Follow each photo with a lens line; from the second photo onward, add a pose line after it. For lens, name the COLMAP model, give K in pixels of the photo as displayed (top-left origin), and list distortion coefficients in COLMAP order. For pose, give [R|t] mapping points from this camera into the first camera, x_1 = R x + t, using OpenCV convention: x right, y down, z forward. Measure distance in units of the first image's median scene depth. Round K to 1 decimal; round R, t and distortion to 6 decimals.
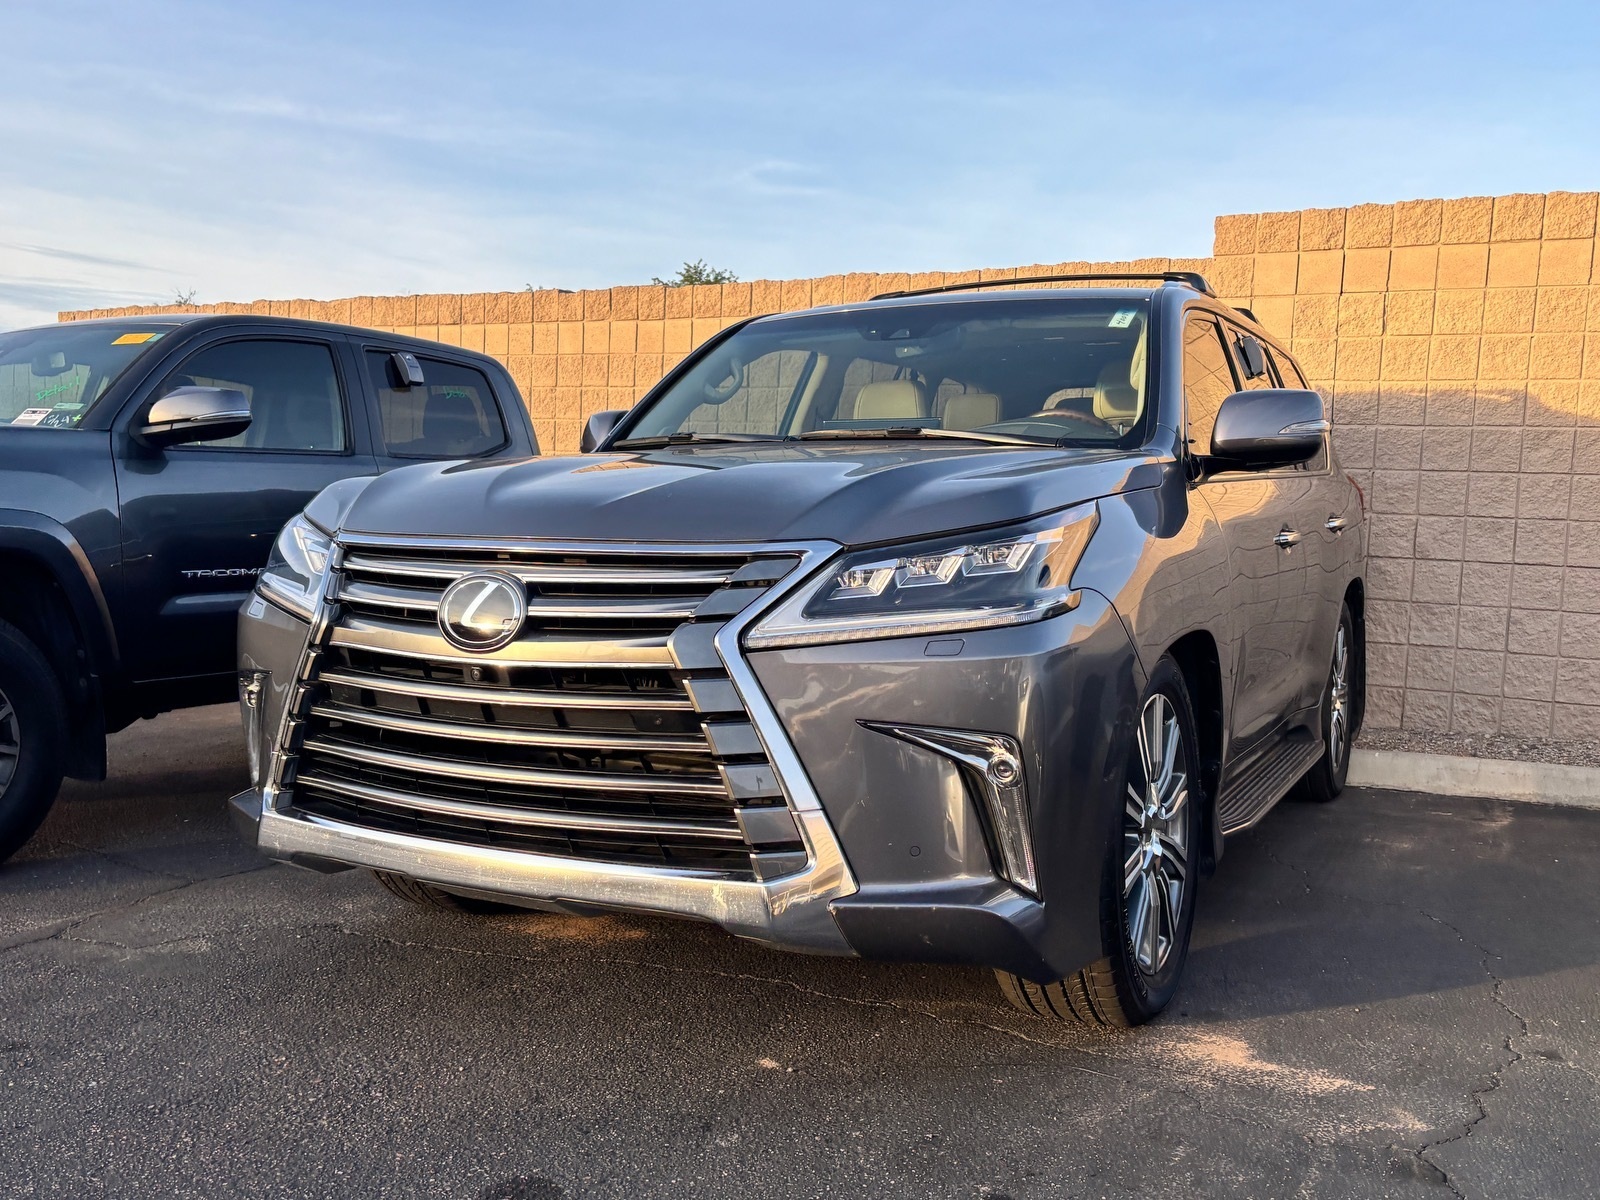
lens RADIAL K [[1453.5, 0, 800.0], [0, 1453.5, 600.0], [0, 0, 1]] dist [0.001633, 0.003112]
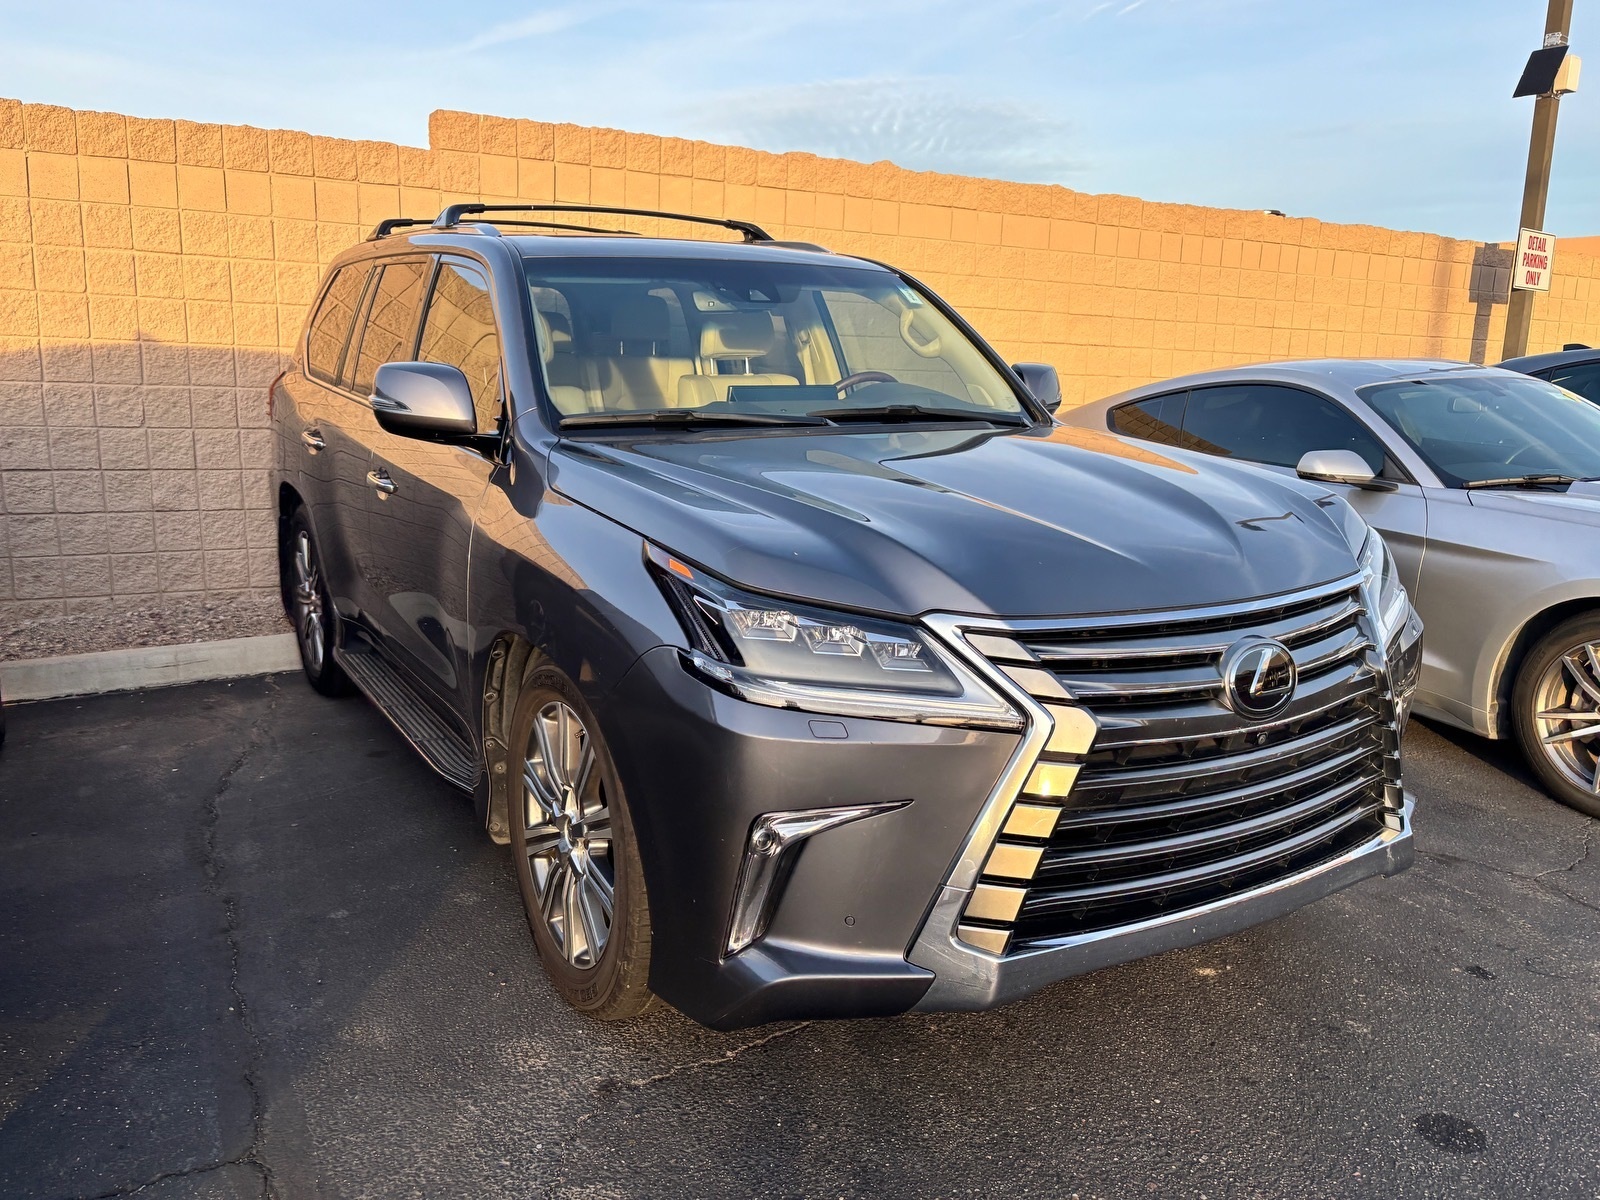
lens RADIAL K [[1244.5, 0, 800.0], [0, 1244.5, 600.0], [0, 0, 1]] dist [0.001837, 0.001984]
pose [[0.519069, -0.182124, 0.835104, -0.412122], [0.036764, 0.980888, 0.191067, -0.083408], [-0.853941, -0.068475, 0.515844, 0.307196]]
